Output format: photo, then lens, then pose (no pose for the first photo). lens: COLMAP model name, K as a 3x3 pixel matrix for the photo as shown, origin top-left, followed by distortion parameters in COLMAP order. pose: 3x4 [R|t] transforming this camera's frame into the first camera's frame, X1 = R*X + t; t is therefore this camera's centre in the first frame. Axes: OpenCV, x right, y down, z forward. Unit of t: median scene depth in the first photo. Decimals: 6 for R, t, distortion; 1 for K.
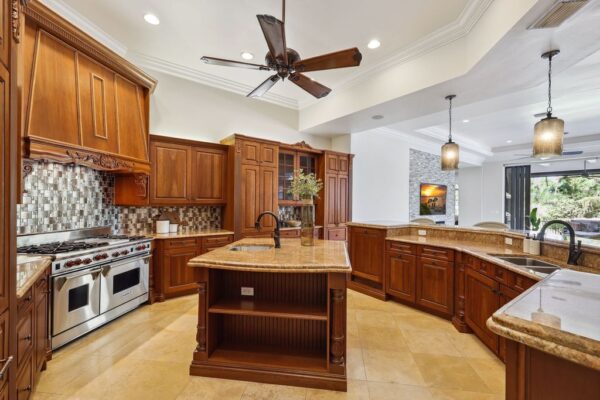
lens RADIAL K [[258.8, 0, 300.0], [0, 258.8, 200.0], [0, 0, 1]] dist [0.000124, -0.000028]
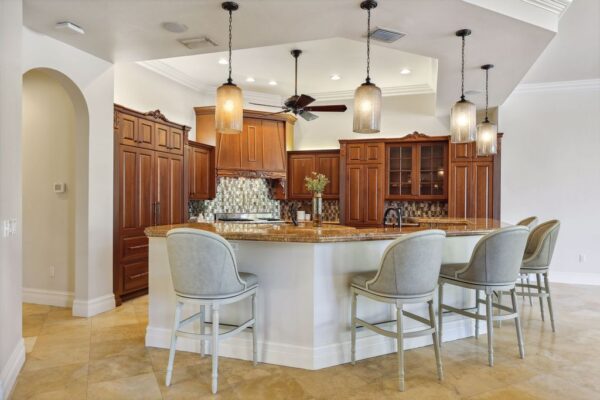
lens RADIAL K [[389.9, 0, 300.0], [0, 389.9, 200.0], [0, 0, 1]] dist [-0.005161, -0.000847]
pose [[0.568567, -0.005320, -0.822620, 1.111796], [0.005956, 0.999979, -0.002351, 0.025096], [0.822616, -0.003563, 0.568587, -0.174286]]
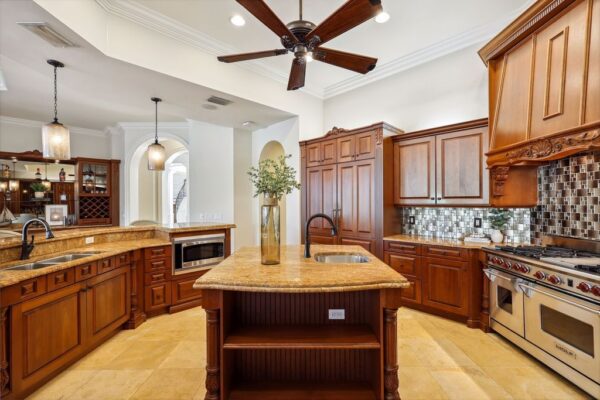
lens RADIAL K [[258.3, 0, 300.0], [0, 258.3, 200.0], [0, 0, 1]] dist [-0.000884, -0.000085]
pose [[-0.991579, -0.004579, -0.129422, 0.027347], [-0.002480, 0.999863, -0.016376, 0.009655], [0.129480, -0.015917, -0.991454, 1.122003]]
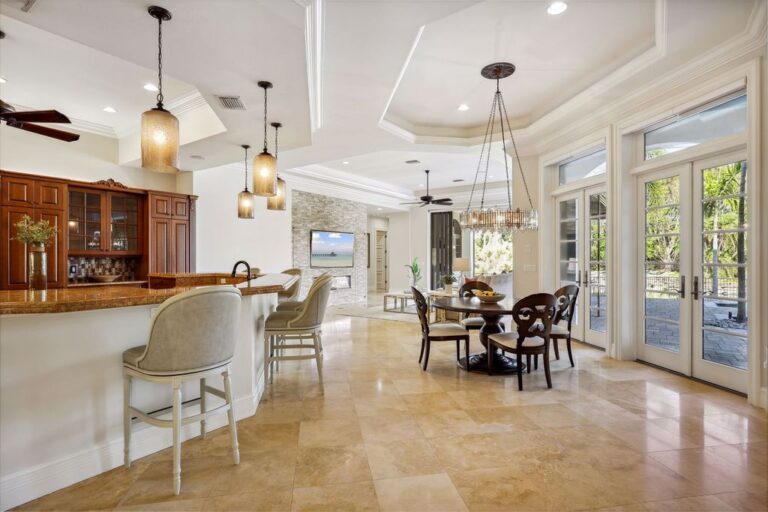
lens RADIAL K [[393.6, 0, 384.0], [0, 393.6, 256.0], [0, 0, 1]] dist [0.001570, 0.000499]
pose [[0.953746, -0.010287, 0.300438, 0.556223], [0.009362, 0.999946, 0.004518, 0.028088], [-0.300468, -0.001496, 0.953791, -0.563263]]
